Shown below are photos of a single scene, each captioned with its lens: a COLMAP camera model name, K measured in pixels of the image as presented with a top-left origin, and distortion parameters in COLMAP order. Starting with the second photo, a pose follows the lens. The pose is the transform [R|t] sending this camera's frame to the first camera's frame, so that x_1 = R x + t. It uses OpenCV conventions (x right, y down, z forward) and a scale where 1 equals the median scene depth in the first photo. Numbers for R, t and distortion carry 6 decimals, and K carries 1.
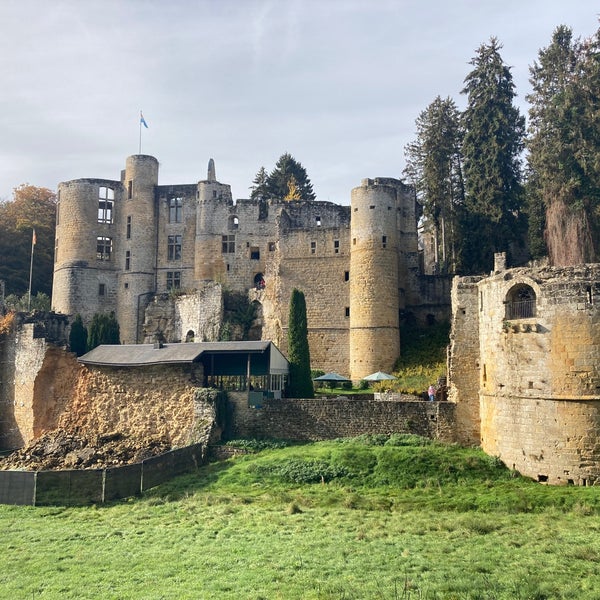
lens RADIAL K [[650.0, 0, 300.0], [0, 650.0, 300.0], [0, 0, 1]] dist [0.127218, -0.336973]
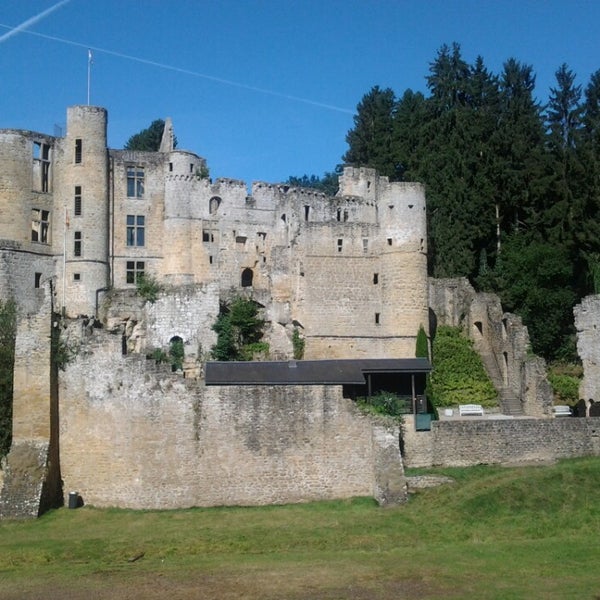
lens RADIAL K [[784.6, 0, 300.0], [0, 784.6, 300.0], [0, 0, 1]] dist [0.081748, -0.076472]
pose [[0.896287, 0.021524, 0.442951, -0.448497], [-0.033988, 0.999218, 0.020218, -0.022904], [-0.442170, -0.033176, 0.896318, 0.055294]]
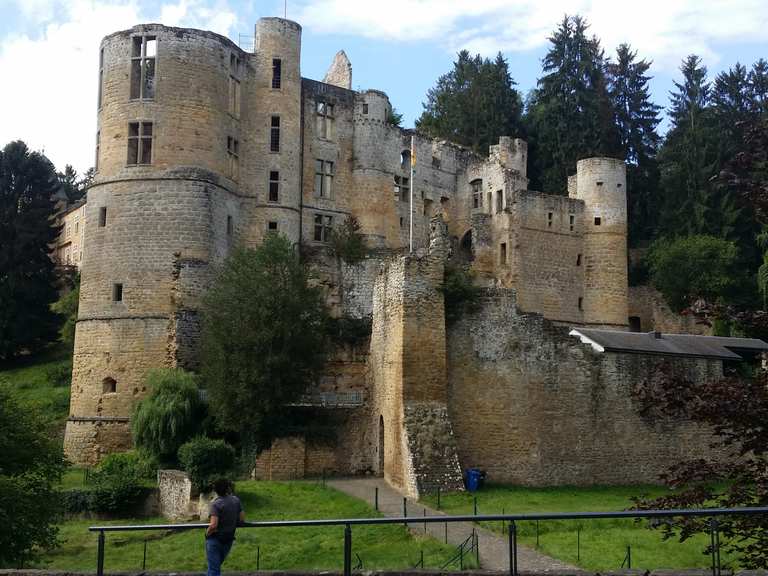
lens RADIAL K [[916.9, 0, 384.0], [0, 916.9, 288.0], [0, 0, 1]] dist [0.159353, 0.005230]
pose [[0.693007, 0.095120, 0.714628, -0.833110], [-0.105915, 0.993935, -0.029587, 0.053330], [-0.713108, -0.055185, 0.698879, 0.307275]]
